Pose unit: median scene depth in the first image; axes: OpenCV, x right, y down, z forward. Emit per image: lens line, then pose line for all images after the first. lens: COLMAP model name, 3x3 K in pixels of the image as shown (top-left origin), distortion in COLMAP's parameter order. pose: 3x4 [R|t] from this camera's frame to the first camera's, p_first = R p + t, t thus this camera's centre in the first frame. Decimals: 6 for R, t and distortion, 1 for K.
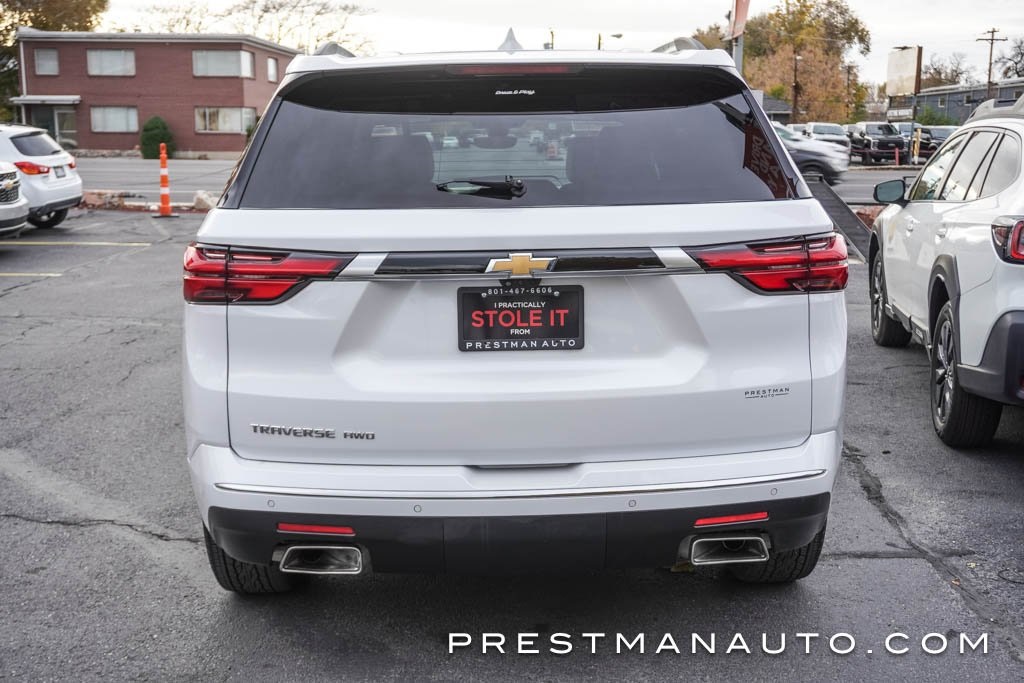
lens RADIAL K [[1159.3, 0, 513.7], [0, 1159.3, 339.8], [0, 0, 1]] dist [0.009804, 0.000000]
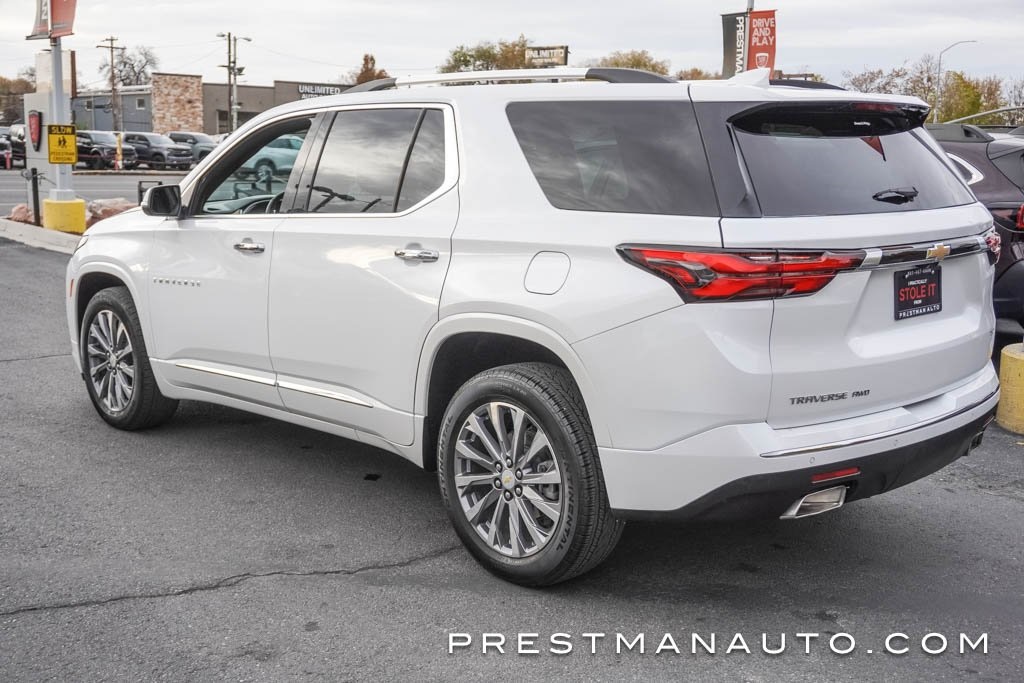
lens RADIAL K [[1159.3, 0, 510.2], [0, 1159.3, 340.0], [0, 0, 1]] dist [0.009804, 0.000000]
pose [[0.745149, -0.096009, 0.659951, -1.245692], [0.098140, 0.994596, 0.033884, -0.055371], [-0.659637, 0.039519, 0.750544, 0.299855]]
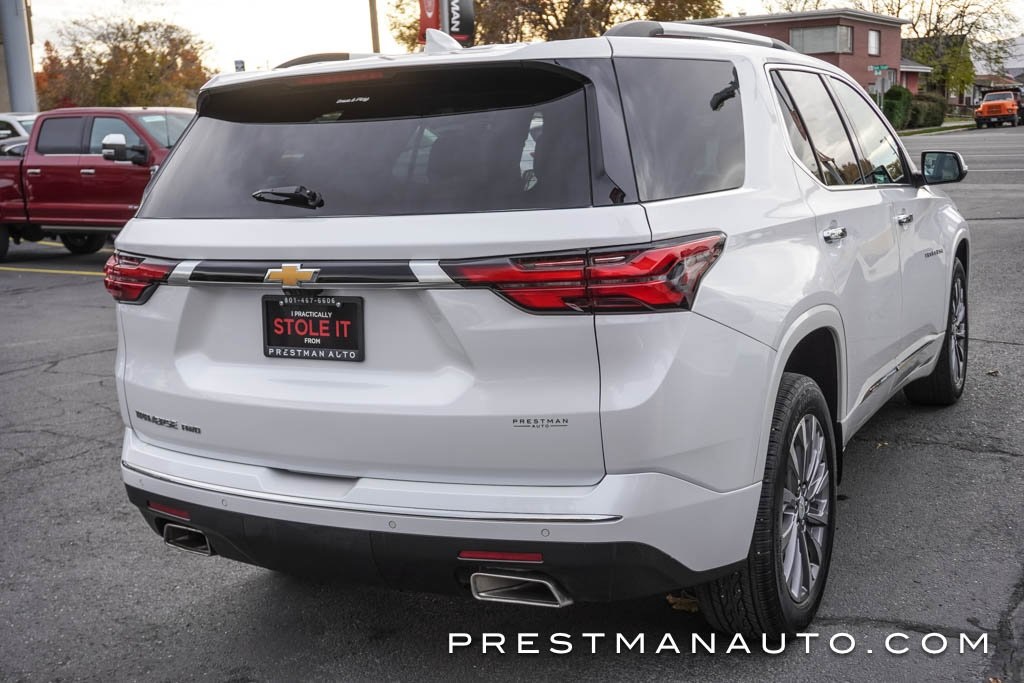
lens RADIAL K [[1159.3, 0, 511.3], [0, 1159.3, 344.6], [0, 0, 1]] dist [0.009804, 0.000000]
pose [[0.865024, 0.055407, -0.498662, 0.658774], [-0.043881, 0.998430, 0.034816, -0.046372], [0.499809, -0.008234, 0.866097, 0.213013]]
